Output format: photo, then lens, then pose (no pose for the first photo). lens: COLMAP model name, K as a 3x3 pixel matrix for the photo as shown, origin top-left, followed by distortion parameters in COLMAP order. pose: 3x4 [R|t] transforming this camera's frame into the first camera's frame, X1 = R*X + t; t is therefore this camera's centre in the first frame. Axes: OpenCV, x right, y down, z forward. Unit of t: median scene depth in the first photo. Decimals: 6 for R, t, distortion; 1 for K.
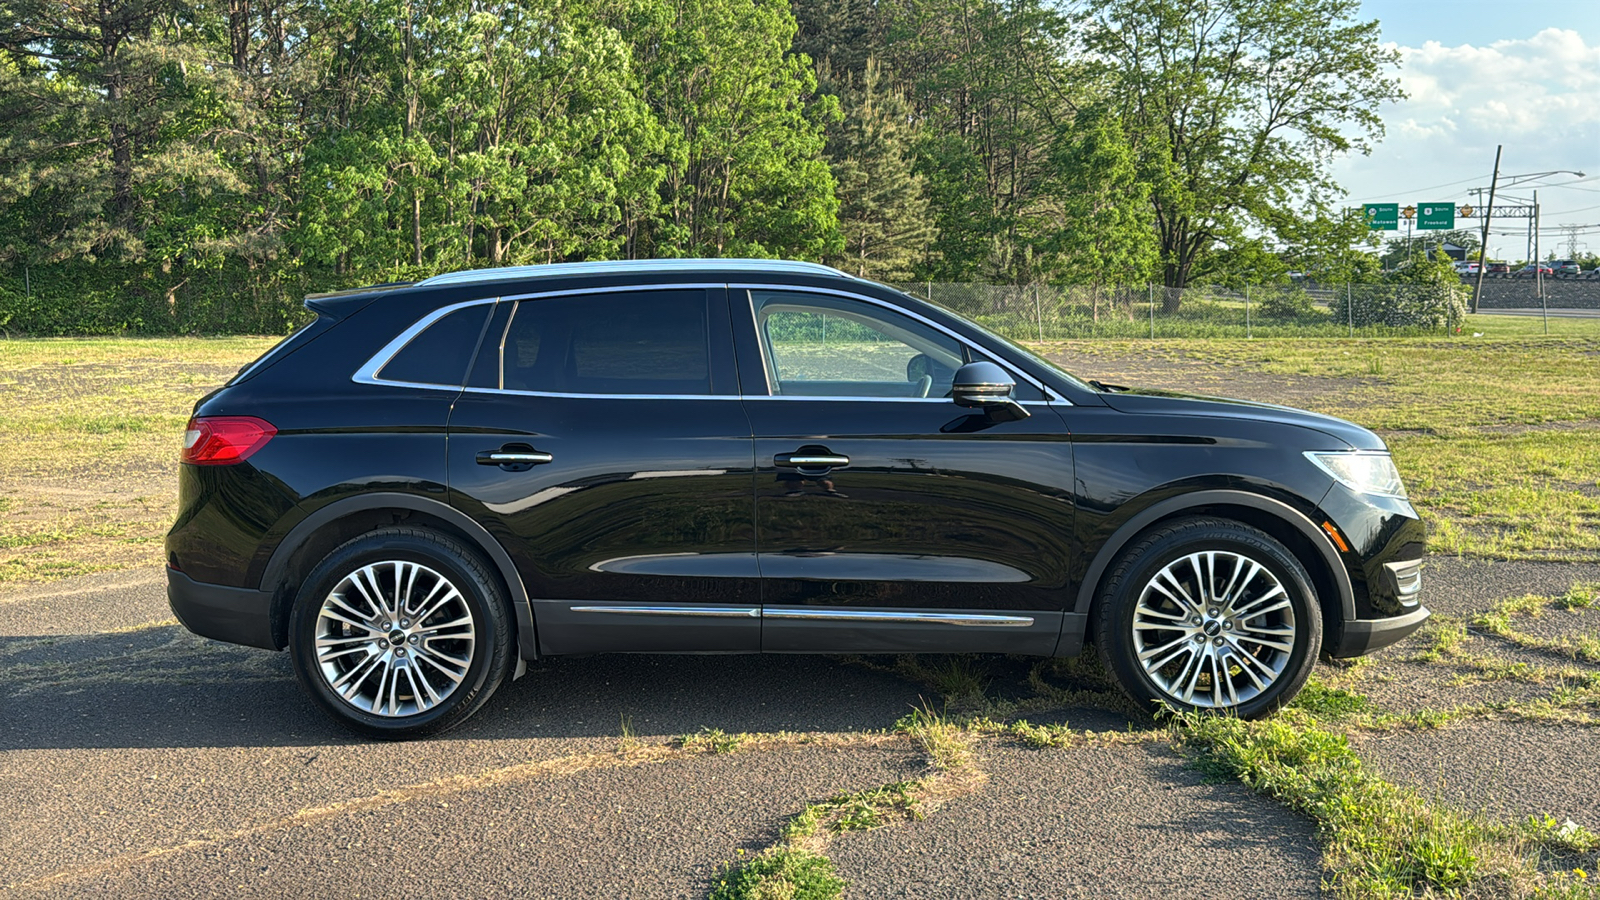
lens RADIAL K [[1382.7, 0, 794.4], [0, 1382.7, 515.6], [0, 0, 1]] dist [0.128140, -0.219462]
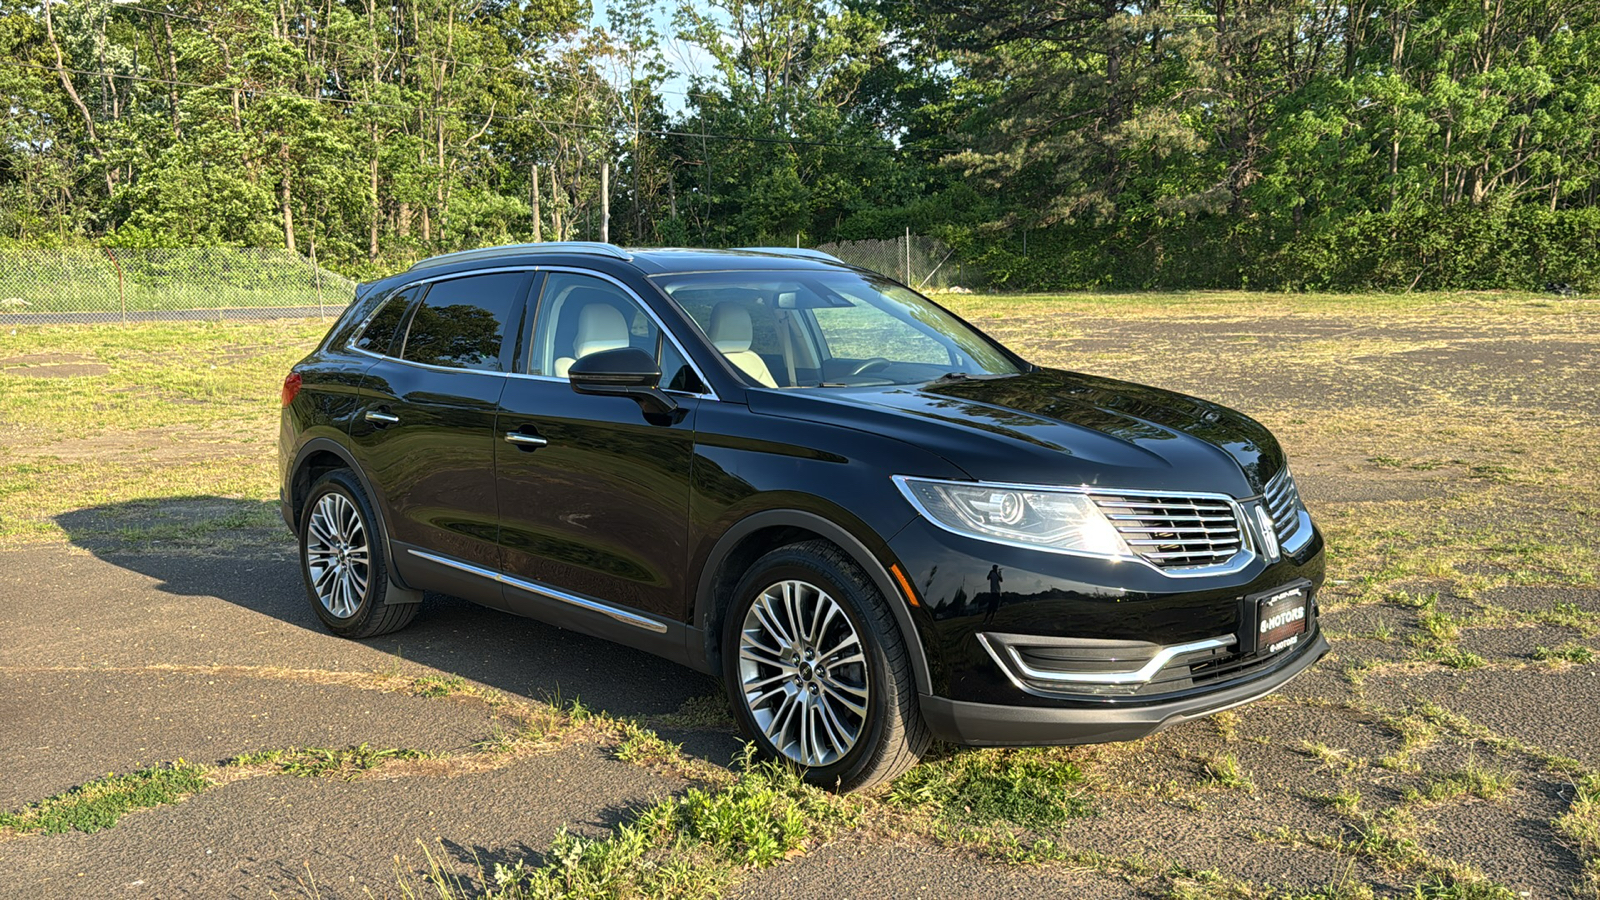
lens RADIAL K [[1382.7, 0, 768.0], [0, 1382.7, 489.2], [0, 0, 1]] dist [0.128140, -0.219462]
pose [[0.706343, 0.100644, -0.700678, 0.128815], [-0.088616, 0.994626, 0.053533, -0.010876], [0.702301, 0.024279, 0.711466, 0.056888]]
